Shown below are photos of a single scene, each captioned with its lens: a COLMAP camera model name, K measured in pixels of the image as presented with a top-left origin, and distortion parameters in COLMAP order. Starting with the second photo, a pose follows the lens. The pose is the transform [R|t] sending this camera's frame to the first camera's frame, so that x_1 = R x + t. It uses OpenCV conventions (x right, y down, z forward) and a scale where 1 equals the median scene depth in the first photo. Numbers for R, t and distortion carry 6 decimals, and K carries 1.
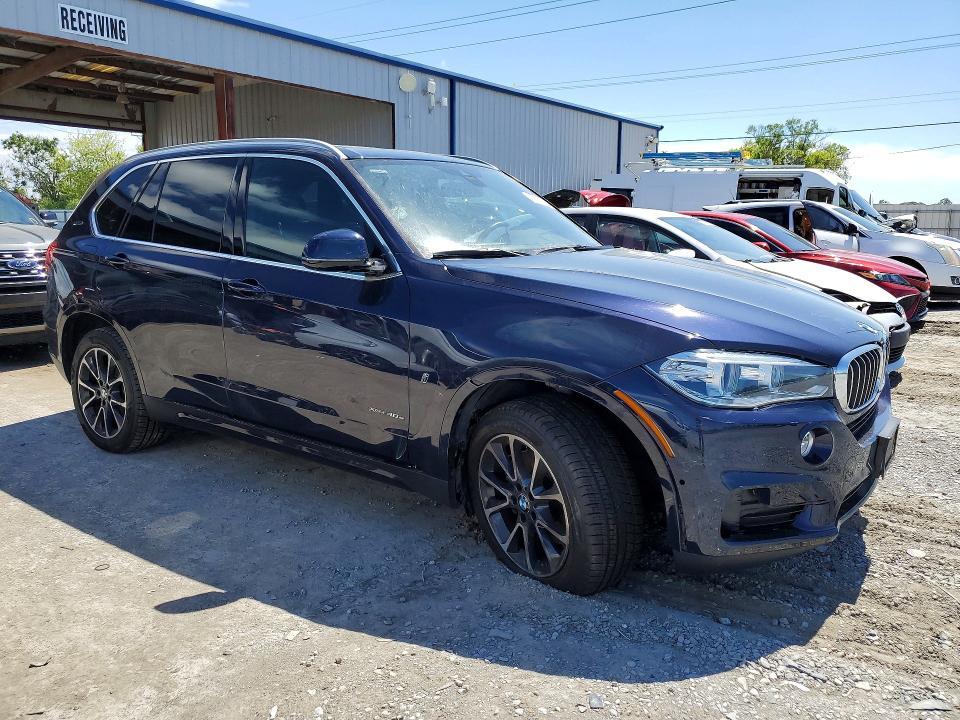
lens RADIAL K [[763.0, 0, 478.5], [0, 763.0, 360.7], [0, 0, 1]] dist [0.027073, -0.012944]
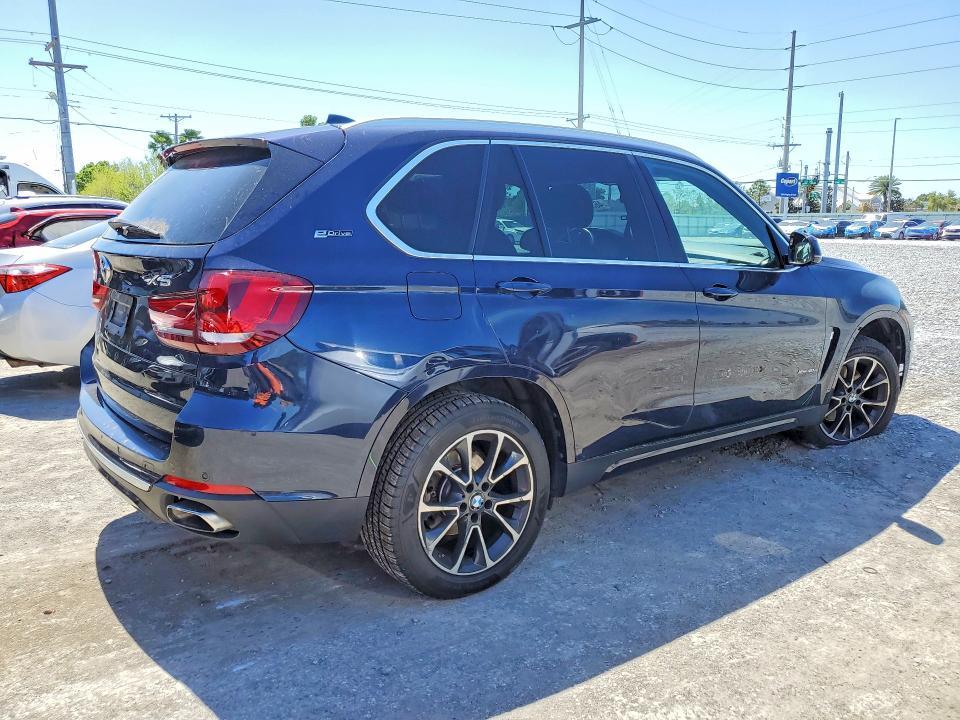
lens RADIAL K [[763.0, 0, 478.4], [0, 763.0, 359.2], [0, 0, 1]] dist [0.027073, -0.012944]
pose [[0.265312, -0.172834, 0.948545, -1.446805], [0.169190, 0.976882, 0.130674, -0.209455], [-0.949202, 0.125815, 0.288421, 1.092468]]
